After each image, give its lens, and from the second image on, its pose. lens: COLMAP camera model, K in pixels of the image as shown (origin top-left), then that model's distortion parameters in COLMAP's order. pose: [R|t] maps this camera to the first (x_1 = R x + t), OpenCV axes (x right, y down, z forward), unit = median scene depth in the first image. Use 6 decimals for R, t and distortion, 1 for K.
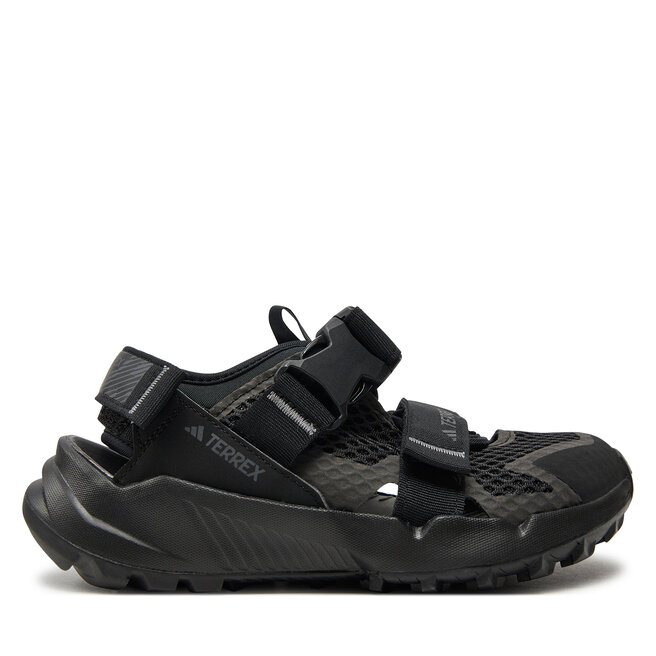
lens RADIAL K [[992.0, 0, 327.8], [0, 992.0, 327.5], [0, 0, 1]] dist [-0.036467, 0.000000]
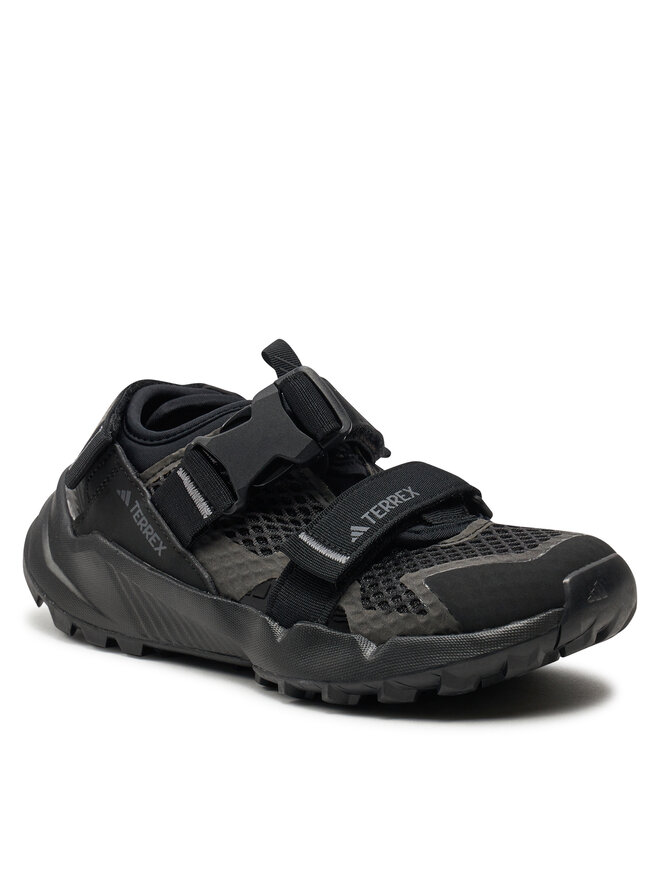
lens RADIAL K [[2584.0, 0, 330.2], [0, 2584.0, 440.2], [0, 0, 1]] dist [-0.172582, 0.000000]
pose [[0.793686, 0.129153, -0.594460, 1.563287], [0.044021, 0.962447, 0.267876, -0.633043], [0.606733, -0.238778, 0.758195, -0.815956]]
